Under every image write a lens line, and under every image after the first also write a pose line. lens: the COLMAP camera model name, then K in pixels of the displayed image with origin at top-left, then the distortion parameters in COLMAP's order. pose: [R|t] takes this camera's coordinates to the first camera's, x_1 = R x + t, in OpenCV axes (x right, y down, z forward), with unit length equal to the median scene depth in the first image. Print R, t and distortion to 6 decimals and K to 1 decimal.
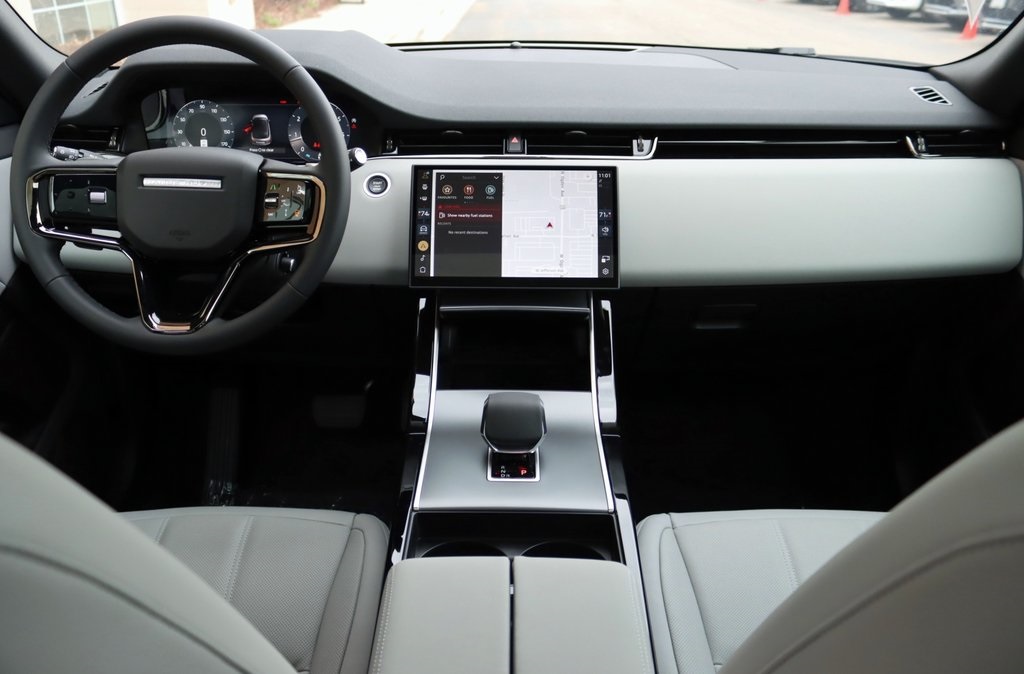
lens RADIAL K [[850.5, 0, 512.0], [0, 850.5, 337.0], [0, 0, 1]] dist [-0.009586, 0.015098]
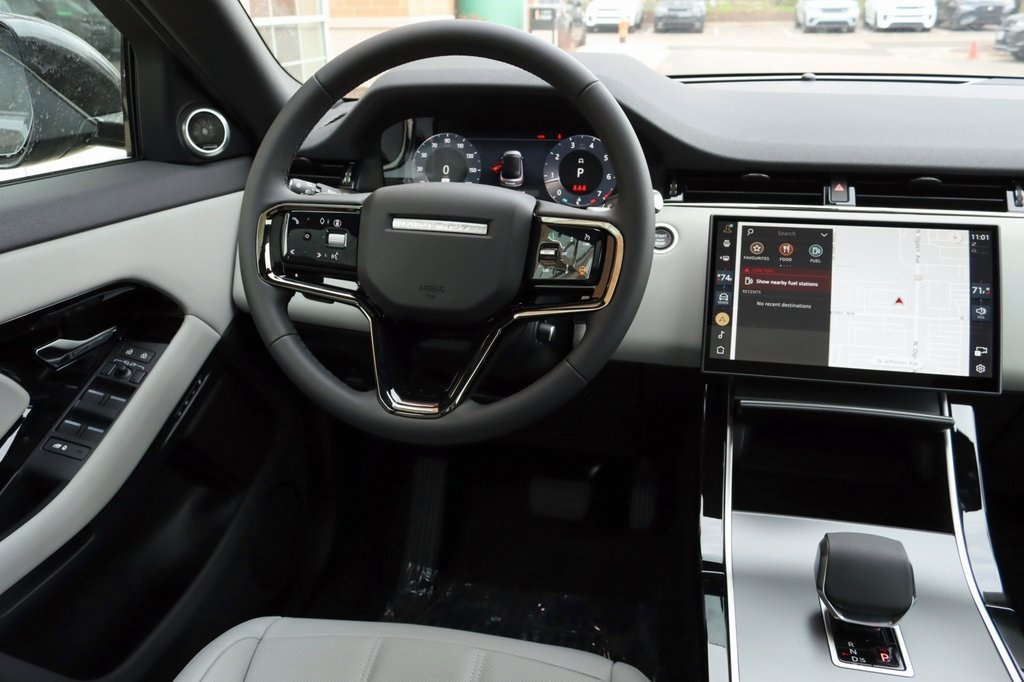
lens RADIAL K [[852.5, 0, 512.0], [0, 852.5, 341.0], [0, 0, 1]] dist [-0.000404, 0.013237]
pose [[0.979011, 0.061061, -0.194443, -0.139706], [-0.072669, 0.995940, -0.053132, -0.032539], [0.190409, 0.066147, 0.979474, 0.209300]]
